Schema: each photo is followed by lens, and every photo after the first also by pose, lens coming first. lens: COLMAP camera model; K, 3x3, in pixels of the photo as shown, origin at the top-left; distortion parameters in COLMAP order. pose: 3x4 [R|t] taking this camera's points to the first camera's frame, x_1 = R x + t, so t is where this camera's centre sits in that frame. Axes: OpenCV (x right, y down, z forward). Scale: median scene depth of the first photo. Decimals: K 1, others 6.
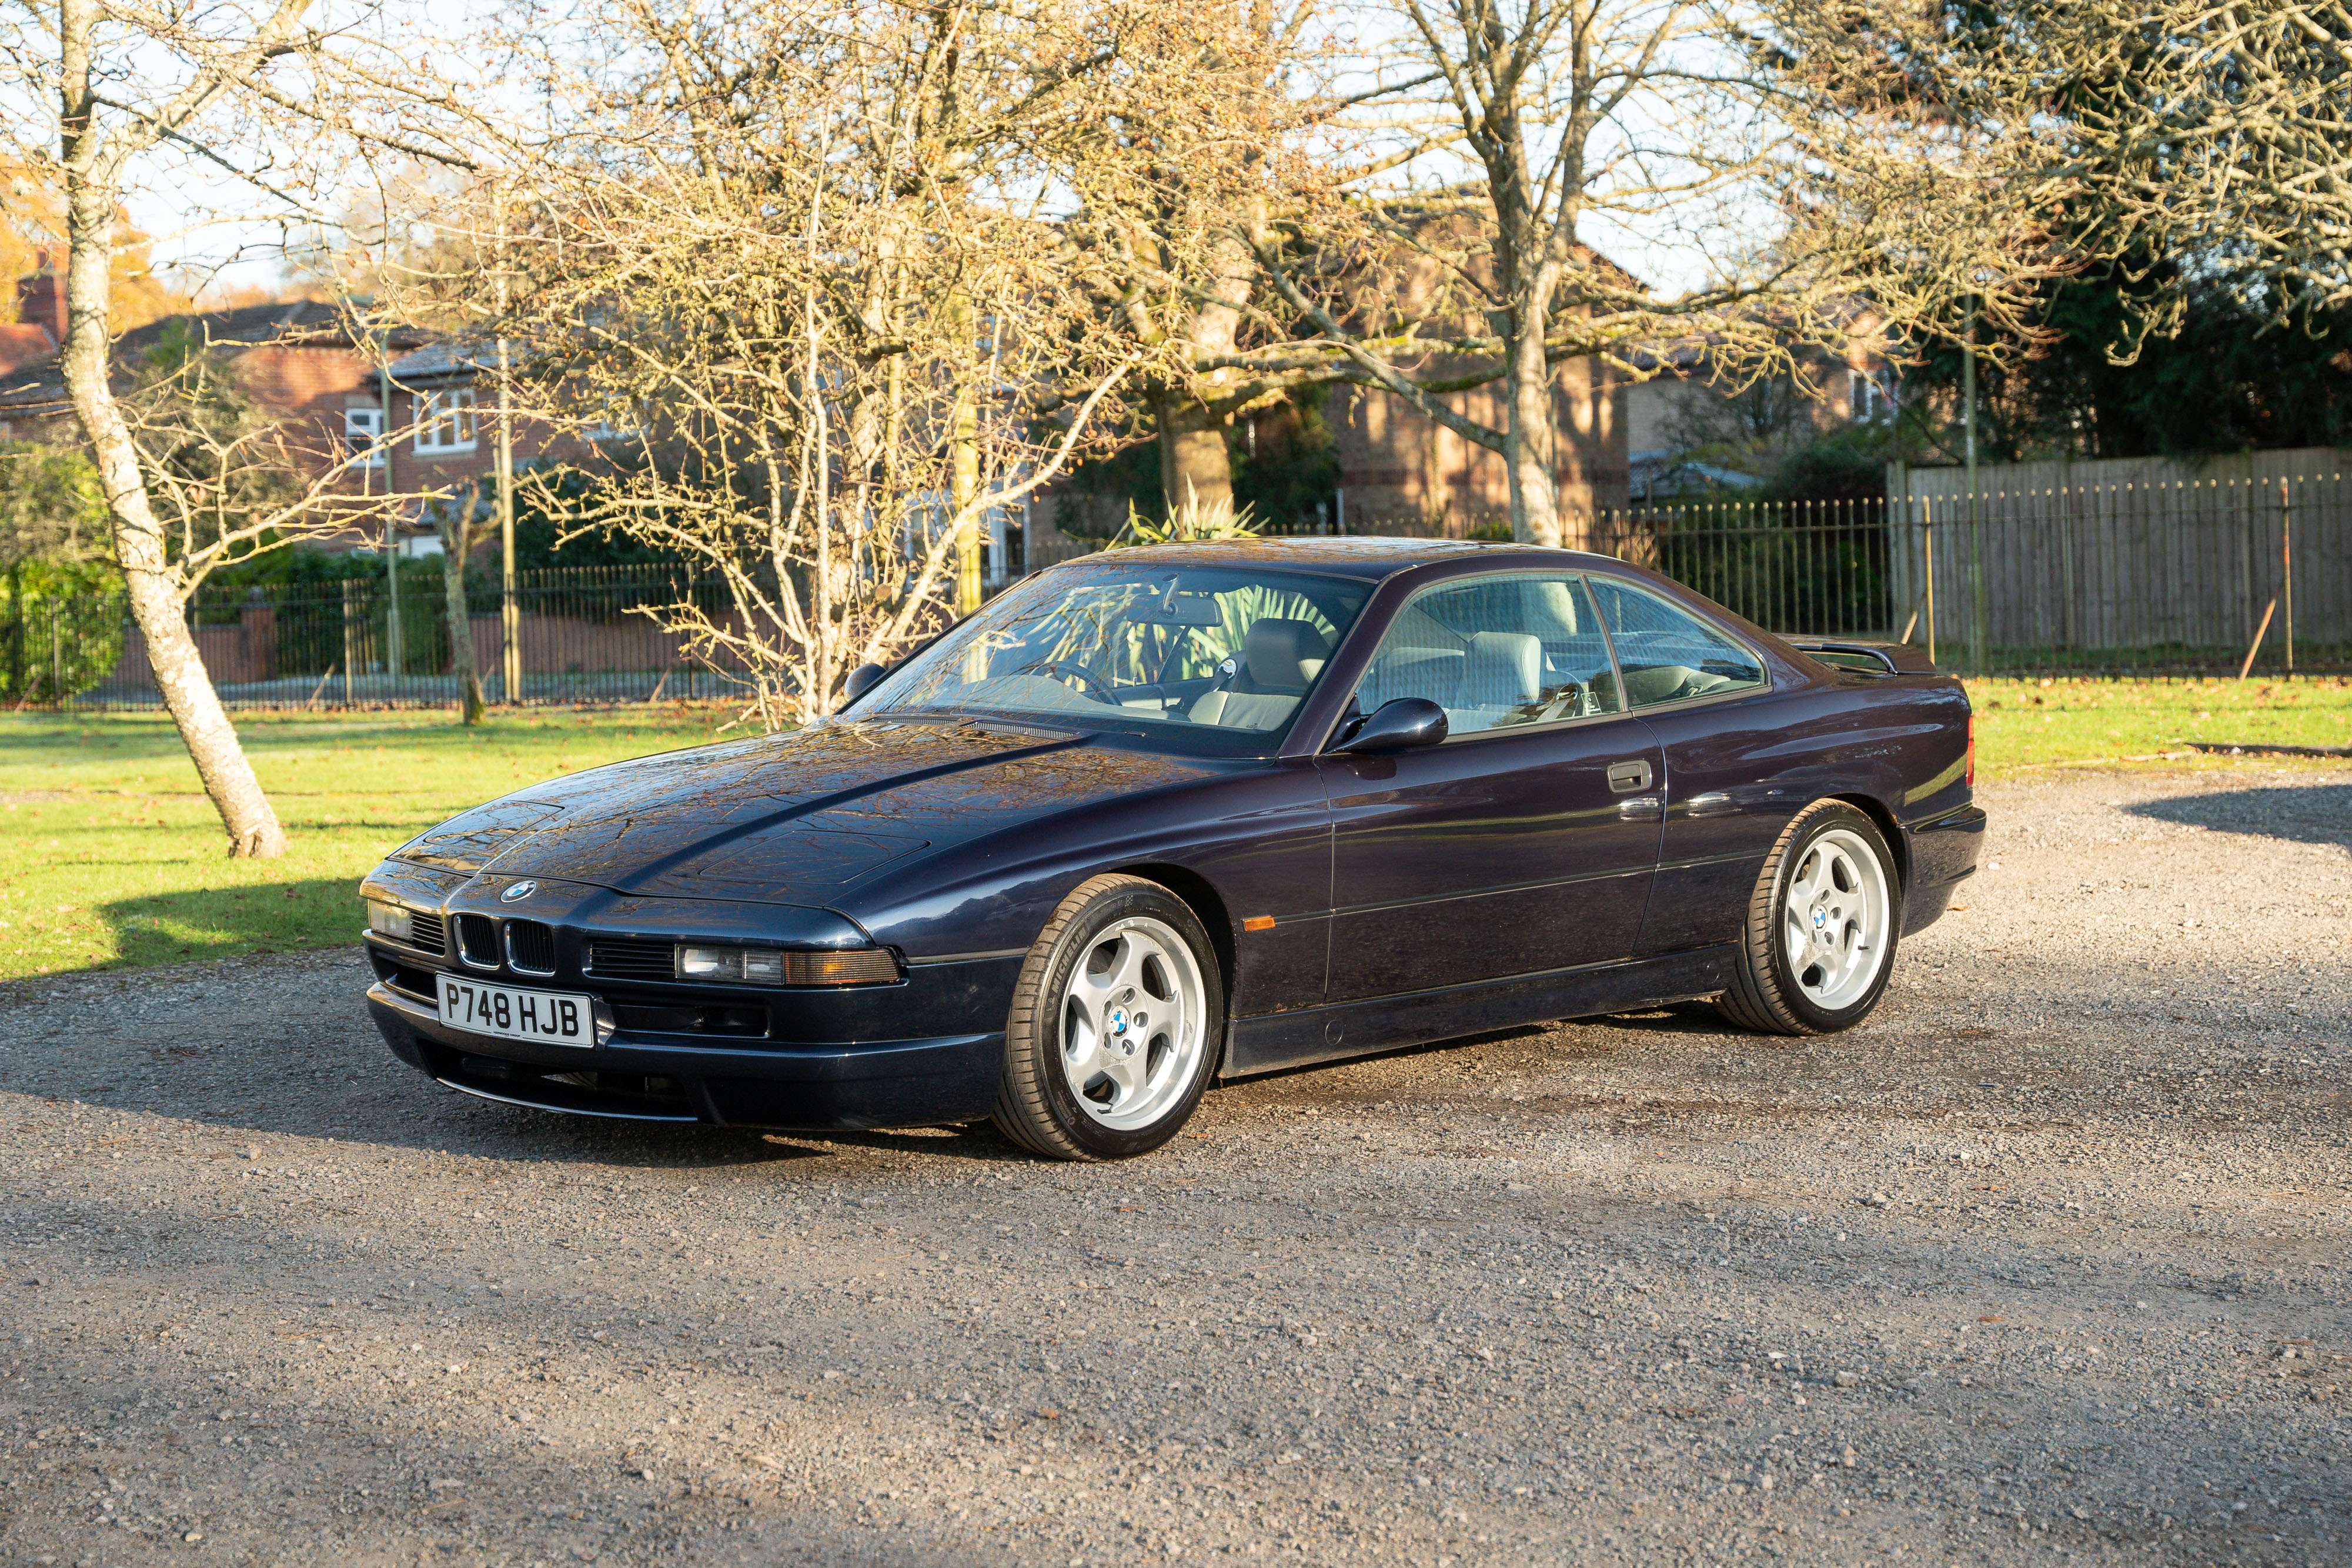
lens RADIAL K [[4303.7, 0, 1219.1], [0, 4303.7, 739.8], [0, 0, 1]] dist [0.191347, 0.083677]
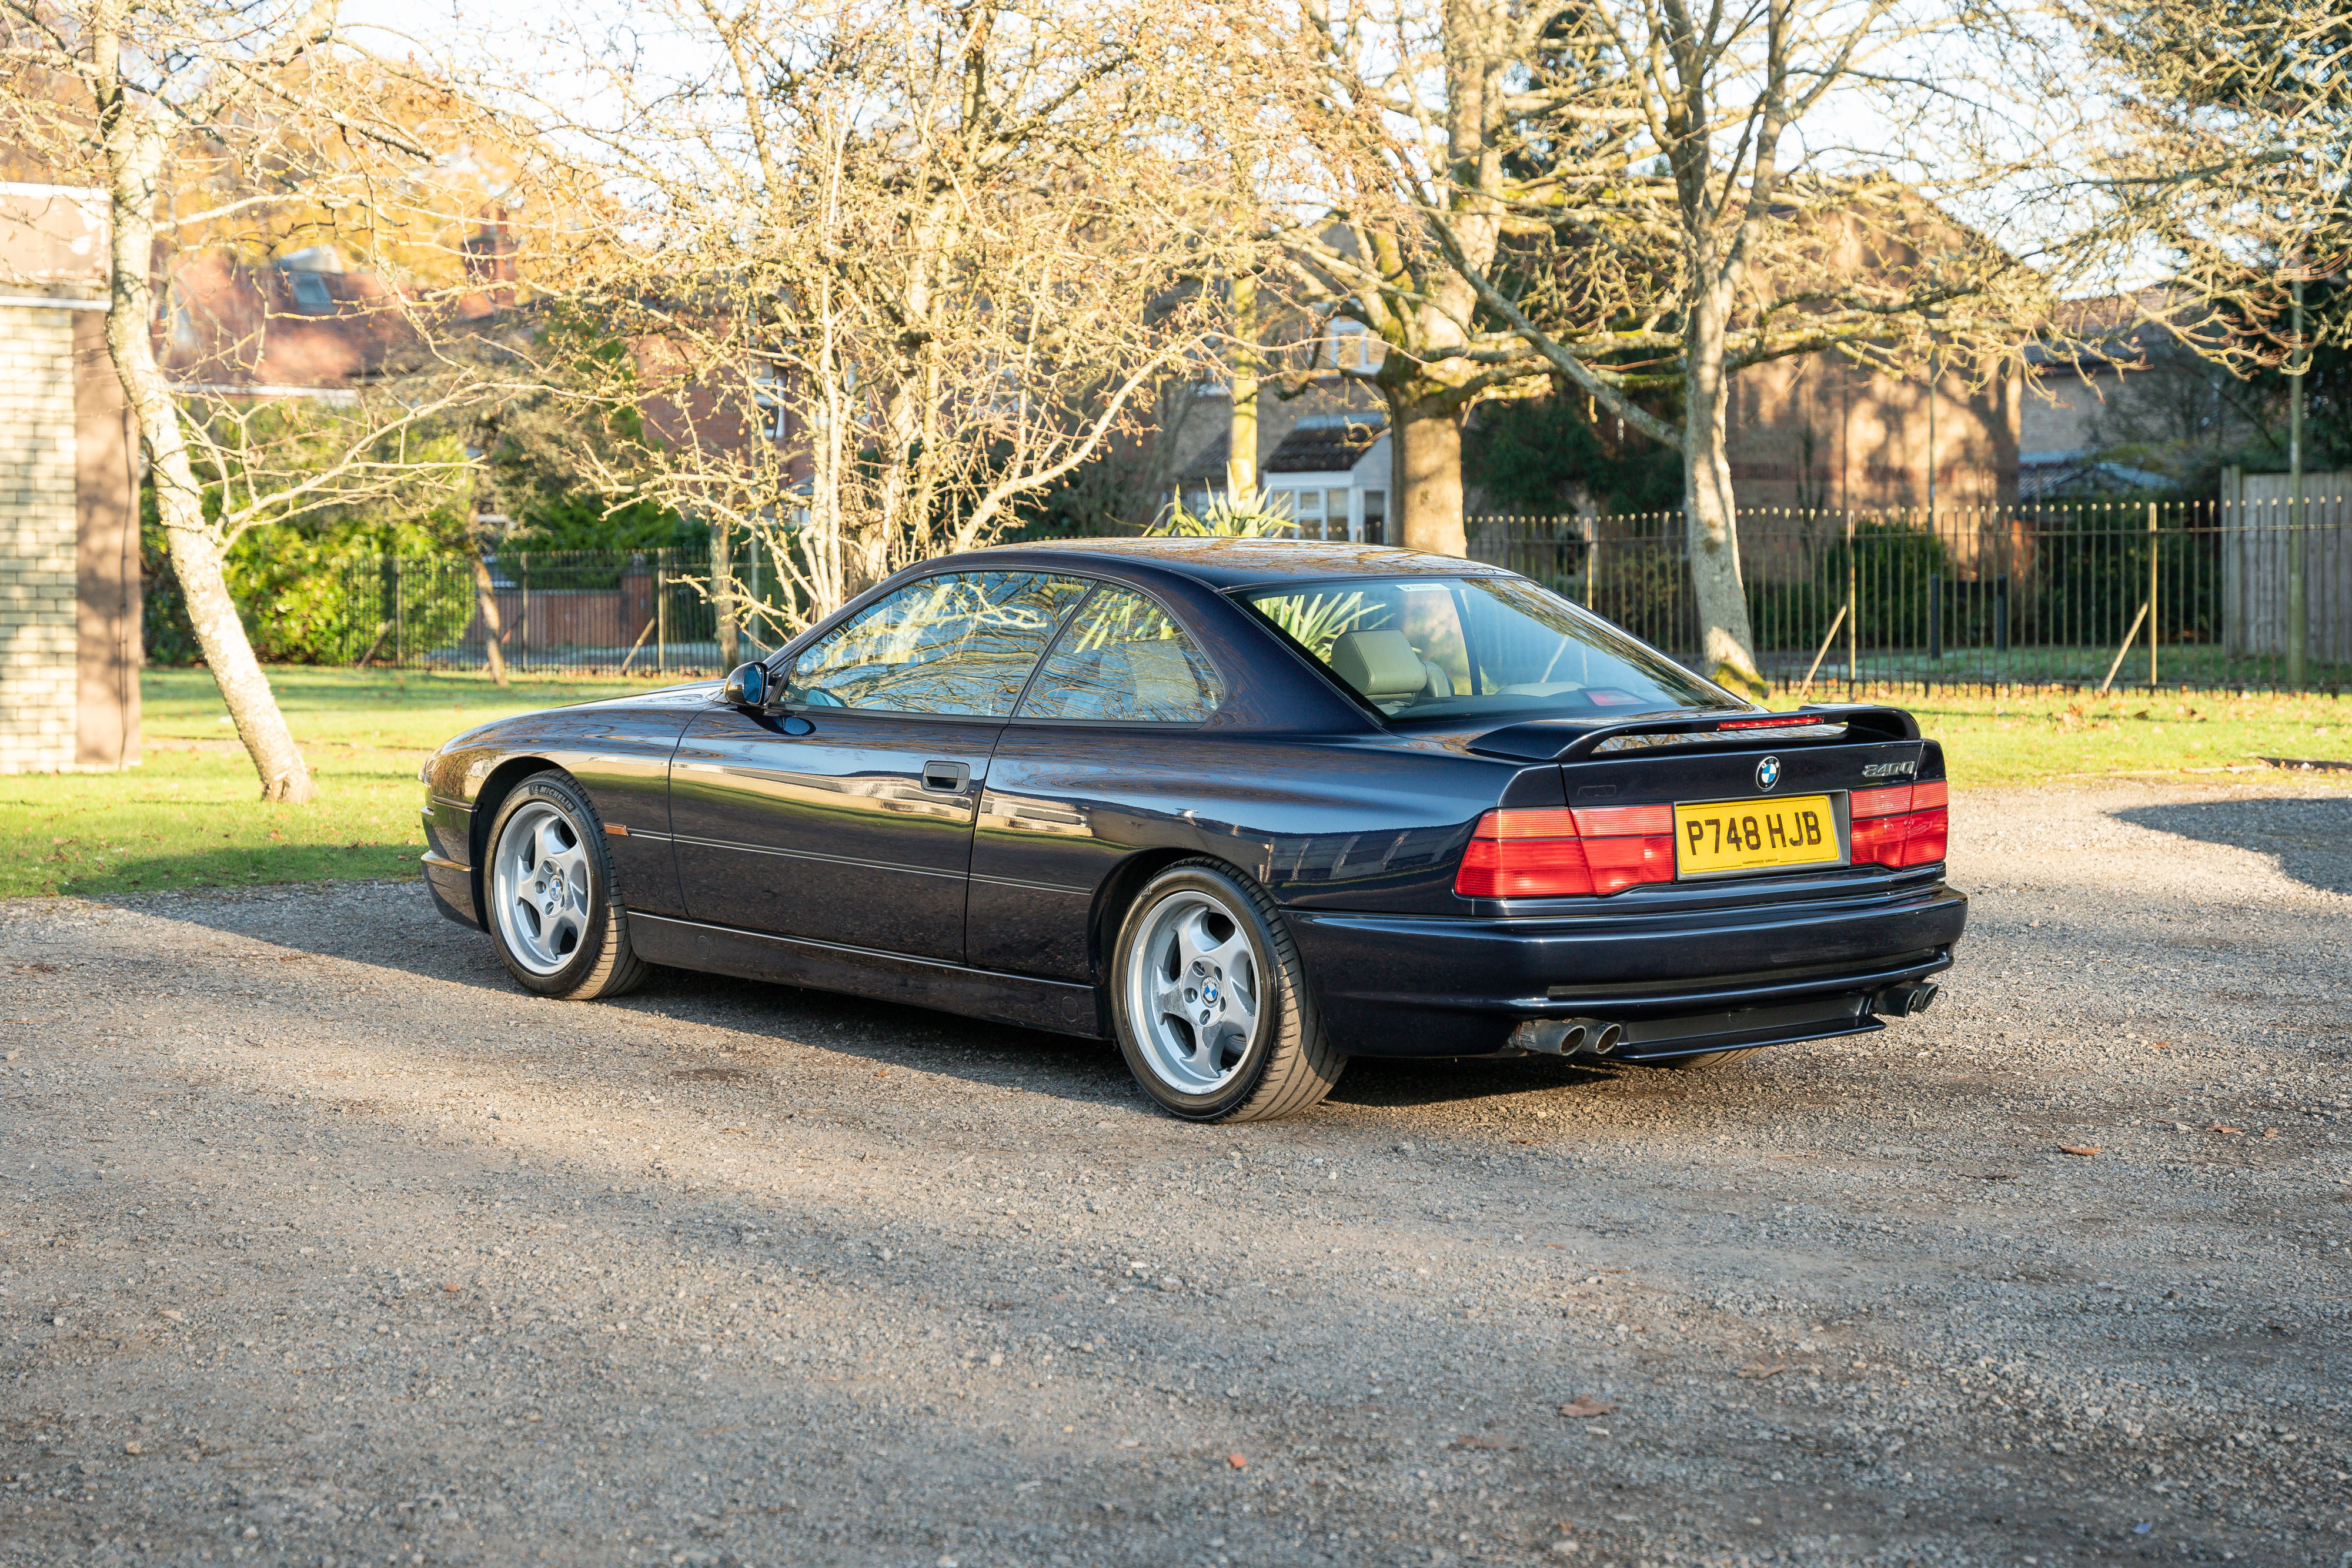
lens RADIAL K [[4409.1, 0, 1204.8], [0, 4409.1, 776.0], [0, 0, 1]] dist [0.233427, 0.286416]
pose [[0.993839, 0.032778, -0.105872, 0.106420], [-0.031694, 0.999427, 0.011900, 0.000631], [0.106202, -0.008471, 0.994309, -0.053772]]
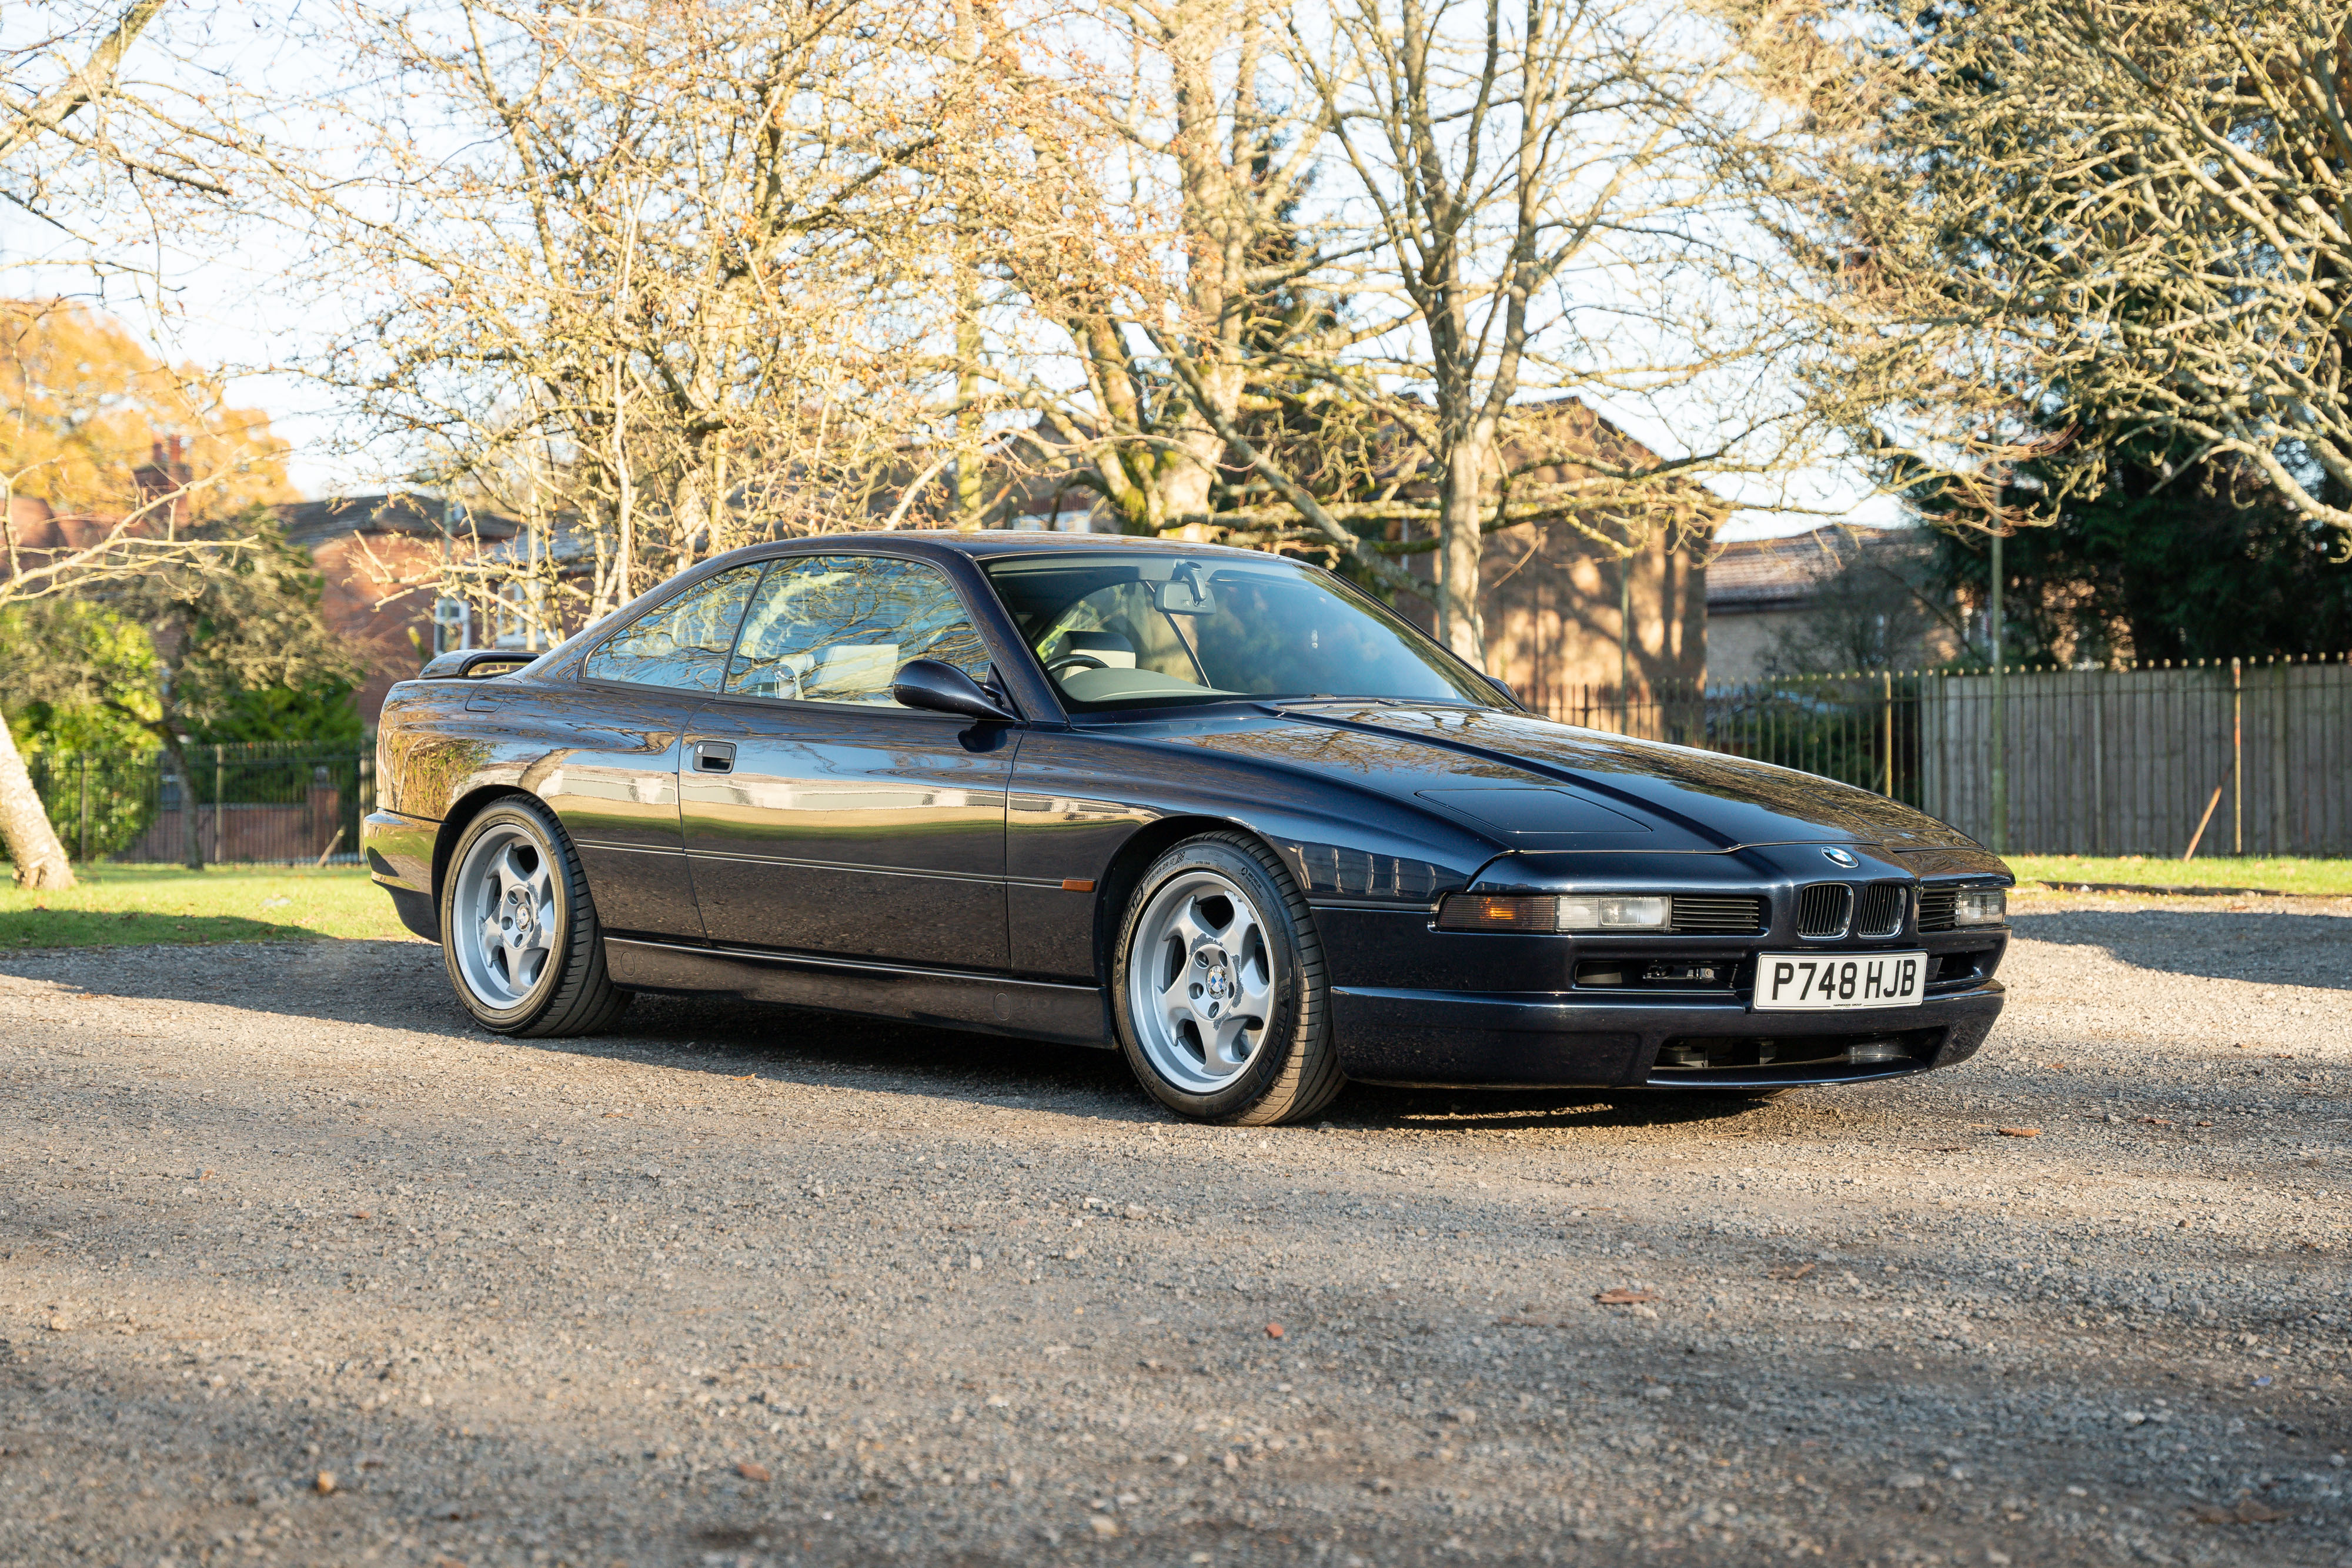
lens RADIAL K [[4393.7, 0, 1176.0], [0, 4393.7, 784.0], [0, 0, 1]] dist [0.230336, 0.106722]
pose [[0.998653, 0.033066, -0.039991, 0.076163], [-0.034824, 0.998420, -0.044093, 0.035492], [0.038470, 0.045426, 0.998227, -0.027744]]
